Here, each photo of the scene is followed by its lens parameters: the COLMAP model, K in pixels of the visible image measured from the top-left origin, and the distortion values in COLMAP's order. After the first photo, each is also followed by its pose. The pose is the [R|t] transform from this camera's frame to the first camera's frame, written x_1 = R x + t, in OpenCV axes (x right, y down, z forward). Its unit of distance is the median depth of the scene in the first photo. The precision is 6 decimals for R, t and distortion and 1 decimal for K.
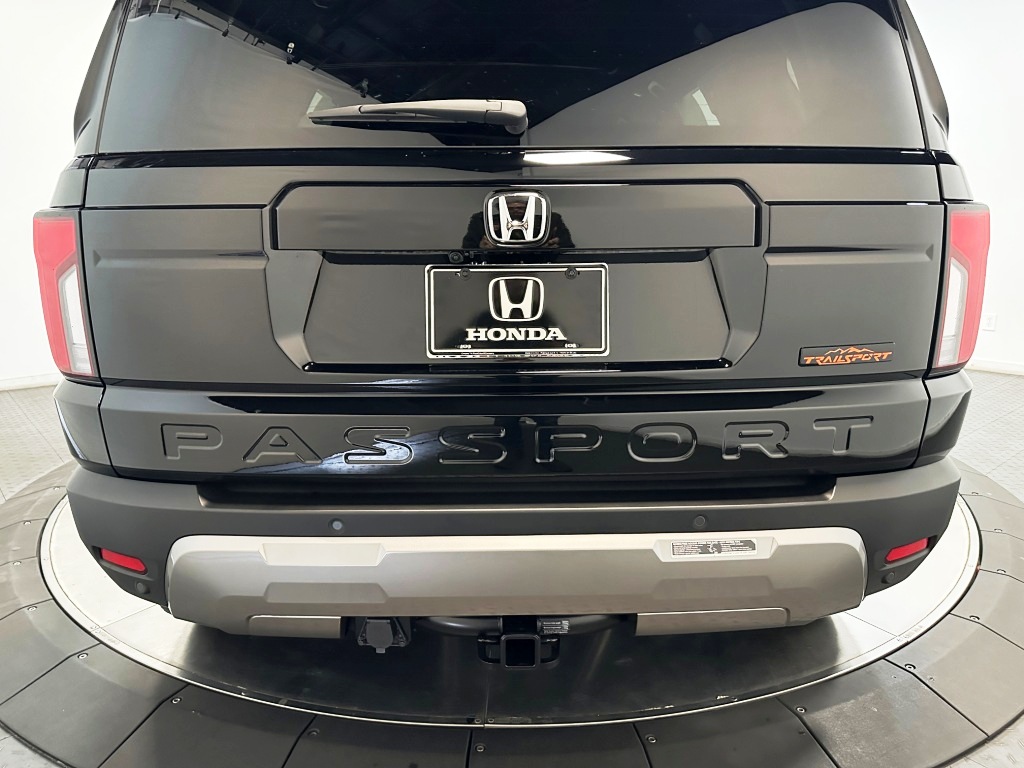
lens RADIAL K [[725.0, 0, 512.0], [0, 725.0, 384.0], [0, 0, 1]] dist [0.126149, -0.183176]
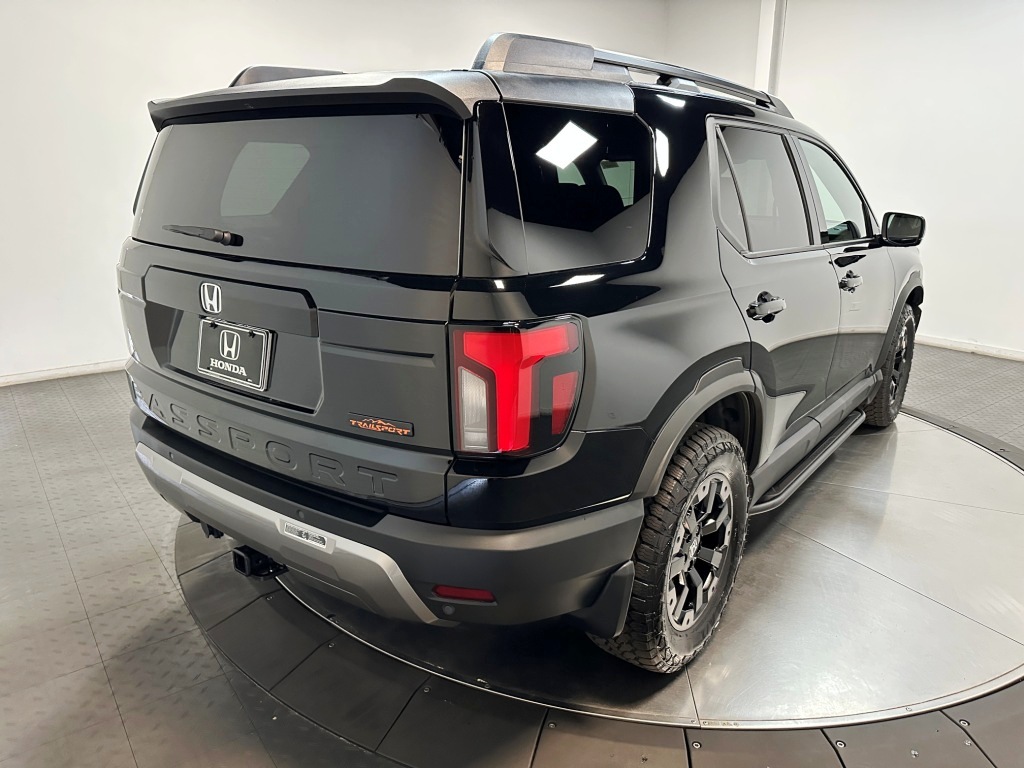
lens RADIAL K [[725.0, 0, 512.0], [0, 725.0, 384.0], [0, 0, 1]] dist [0.126149, -0.183176]
pose [[0.780802, 0.185725, -0.596535, 1.424335], [-0.147527, 0.982602, 0.112825, -0.298408], [0.607111, -0.000089, 0.794617, 0.096831]]
